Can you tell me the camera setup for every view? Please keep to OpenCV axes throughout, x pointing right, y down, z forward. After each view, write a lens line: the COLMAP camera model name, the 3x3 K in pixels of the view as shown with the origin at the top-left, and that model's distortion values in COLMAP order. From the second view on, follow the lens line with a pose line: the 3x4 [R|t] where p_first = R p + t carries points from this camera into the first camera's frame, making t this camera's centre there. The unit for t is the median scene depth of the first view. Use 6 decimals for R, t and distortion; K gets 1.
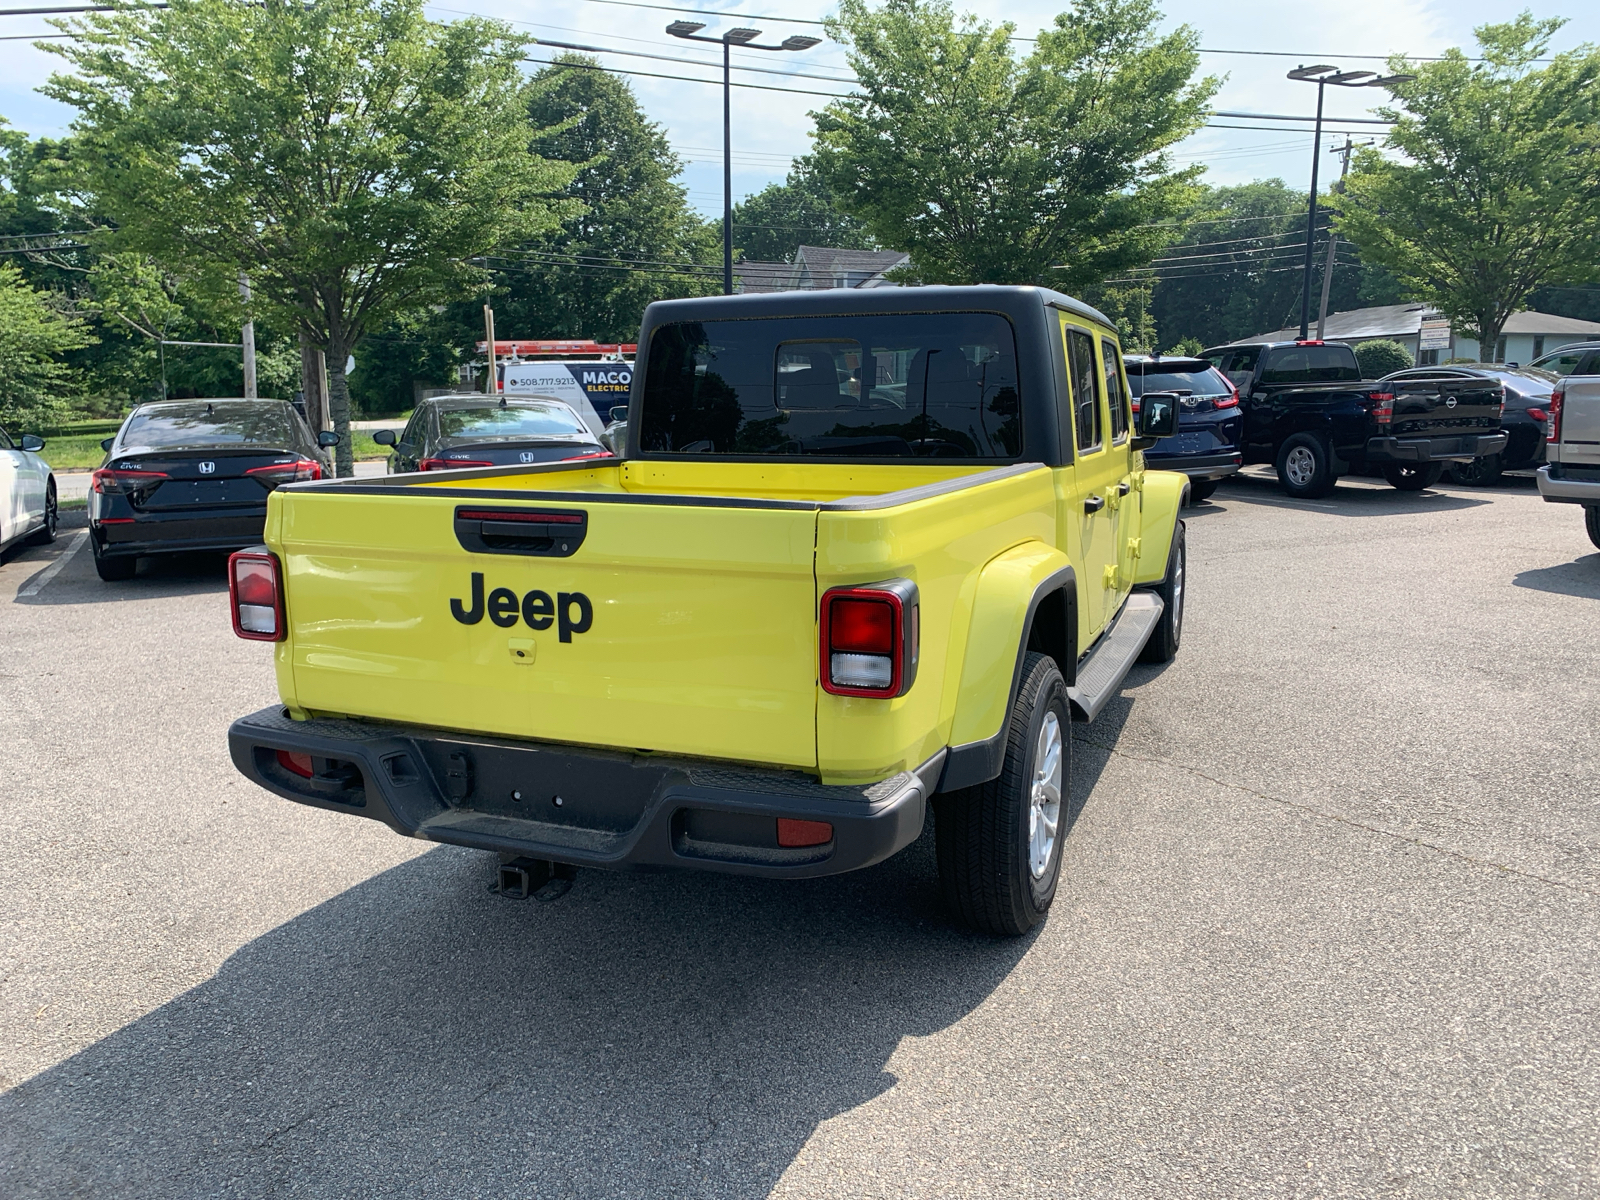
lens RADIAL K [[1218.8, 0, 779.8], [0, 1218.8, 613.3], [0, 0, 1]] dist [0.024879, -0.027534]
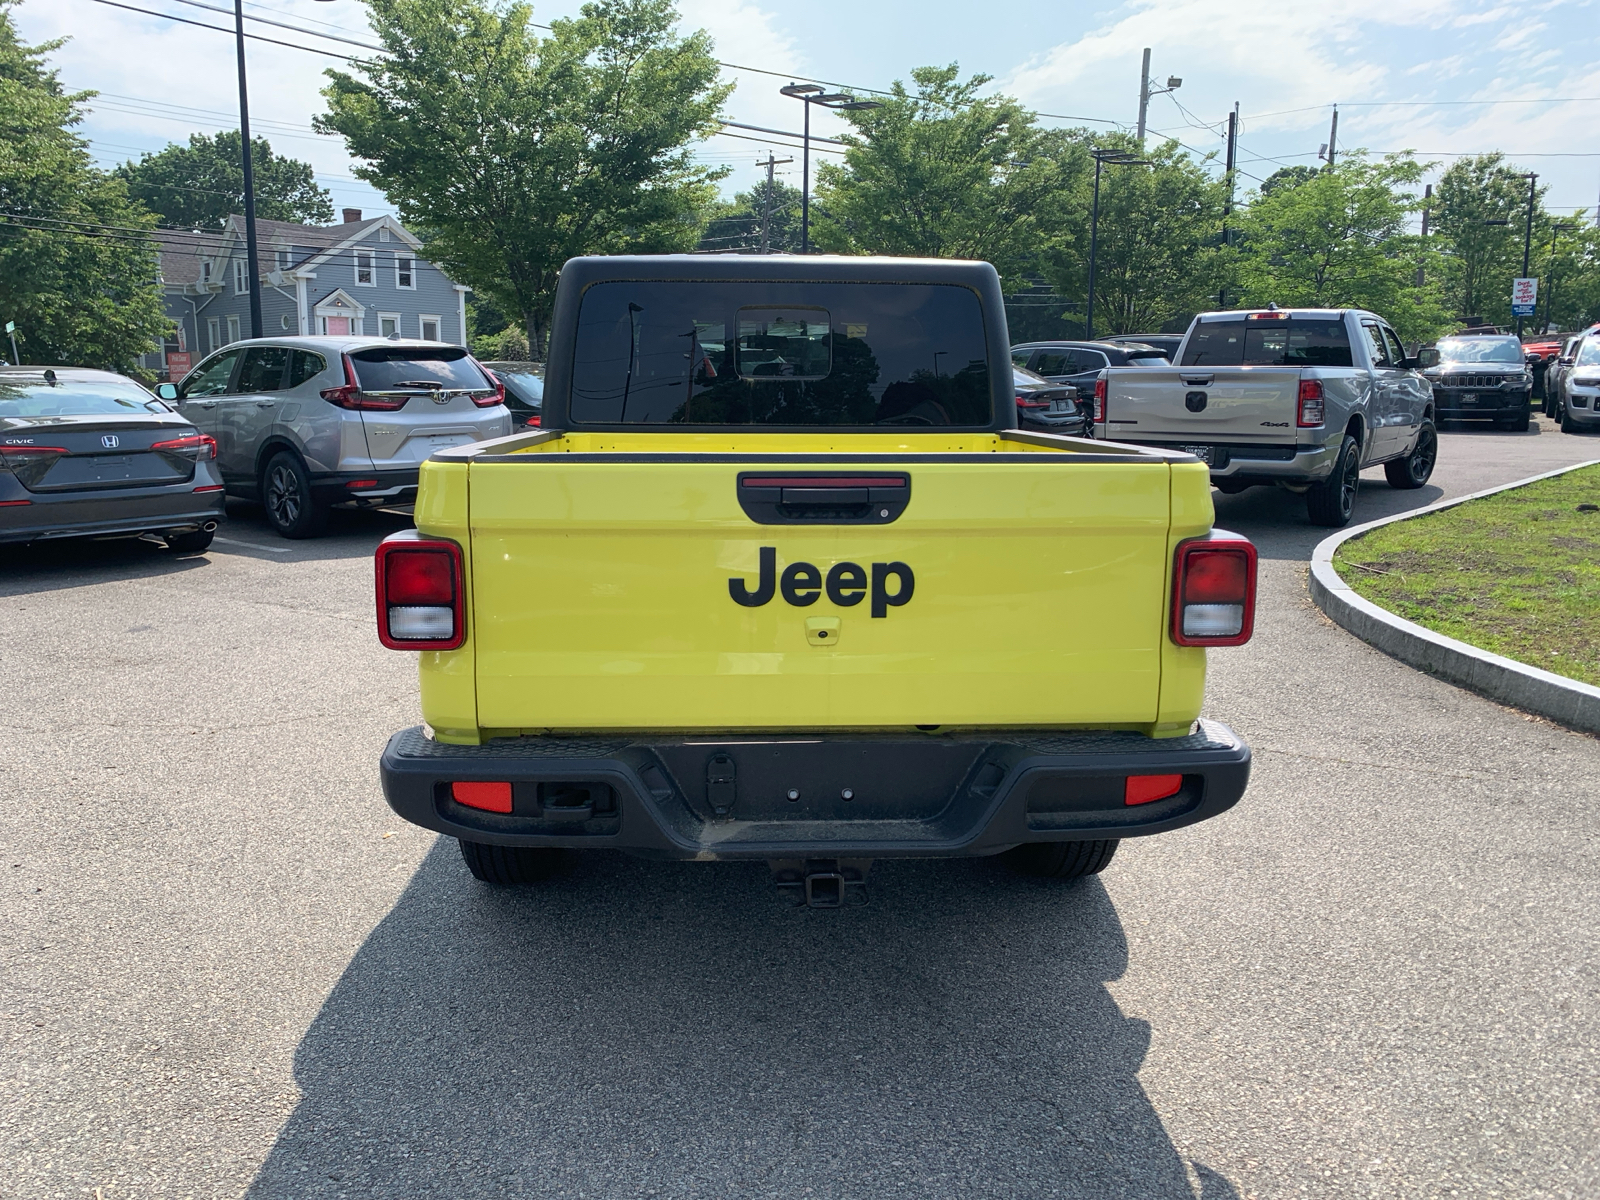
lens RADIAL K [[1218.8, 0, 777.6], [0, 1218.8, 593.1], [0, 0, 1]] dist [0.024879, -0.027534]
pose [[0.899588, -0.062630, 0.432226, -0.464539], [0.065947, 0.997796, 0.007326, -0.004519], [-0.431733, 0.021913, 0.901735, 0.154041]]
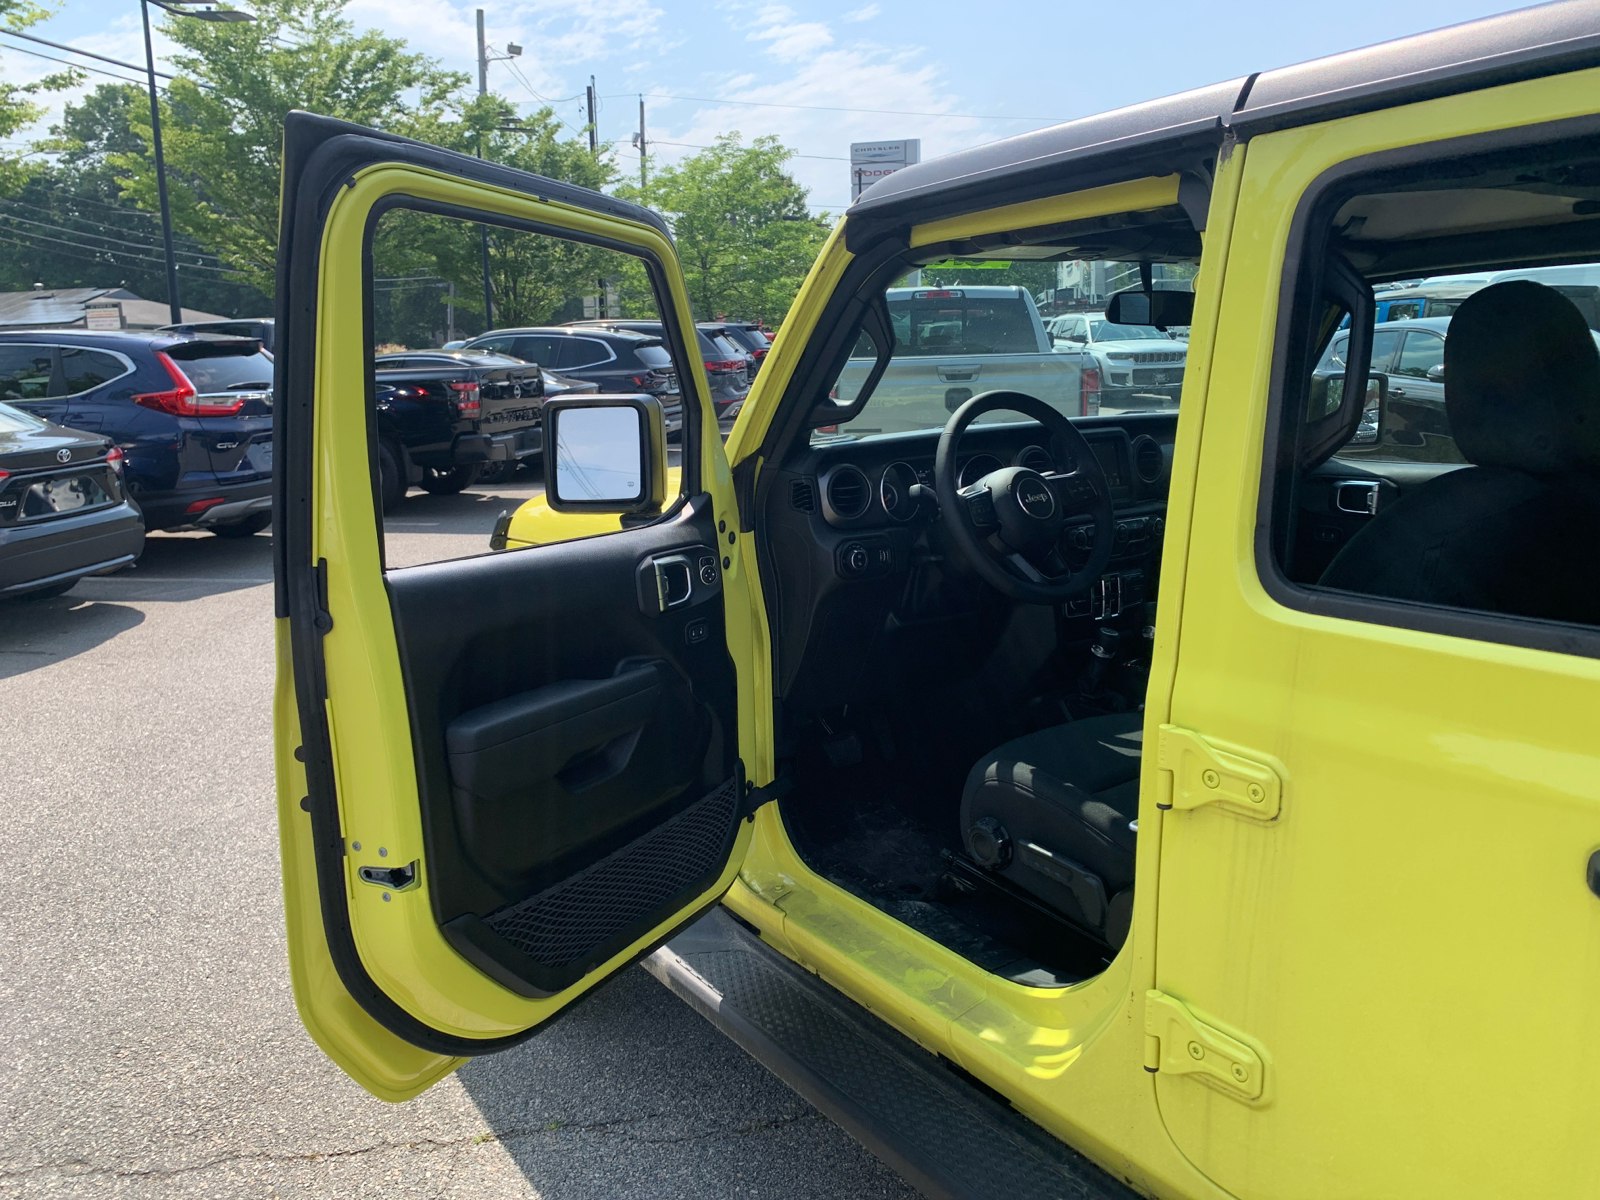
lens RADIAL K [[1218.8, 0, 791.7], [0, 1218.8, 597.8], [0, 0, 1]] dist [0.024879, -0.027534]
pose [[0.510484, -0.165918, 0.843728, -0.435197], [0.171651, 0.981122, 0.089082, -0.264031], [-0.842581, 0.099351, 0.529327, 1.424008]]
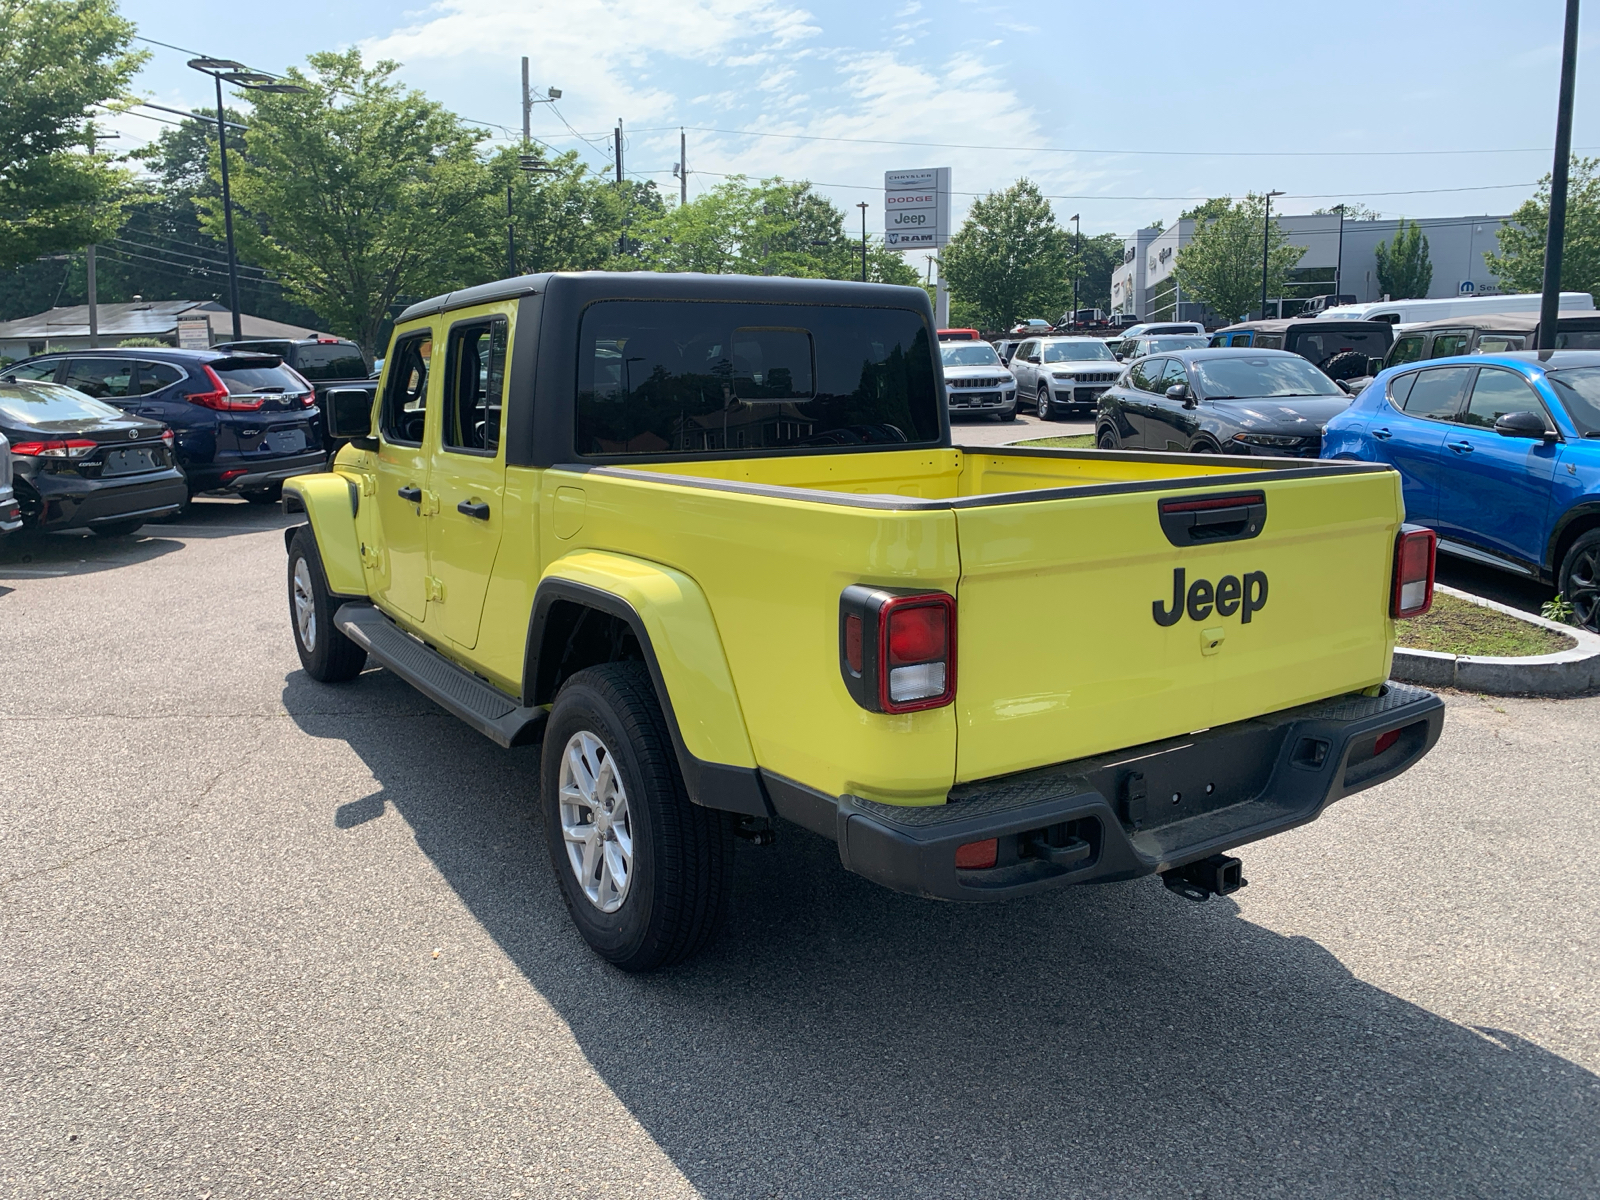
lens RADIAL K [[1218.8, 0, 785.0], [0, 1218.8, 593.0], [0, 0, 1]] dist [0.024879, -0.027534]
pose [[0.563298, -0.140610, 0.814201, -0.884266], [0.153837, 0.986031, 0.063854, -0.090312], [-0.811806, 0.089286, 0.577060, 0.527460]]
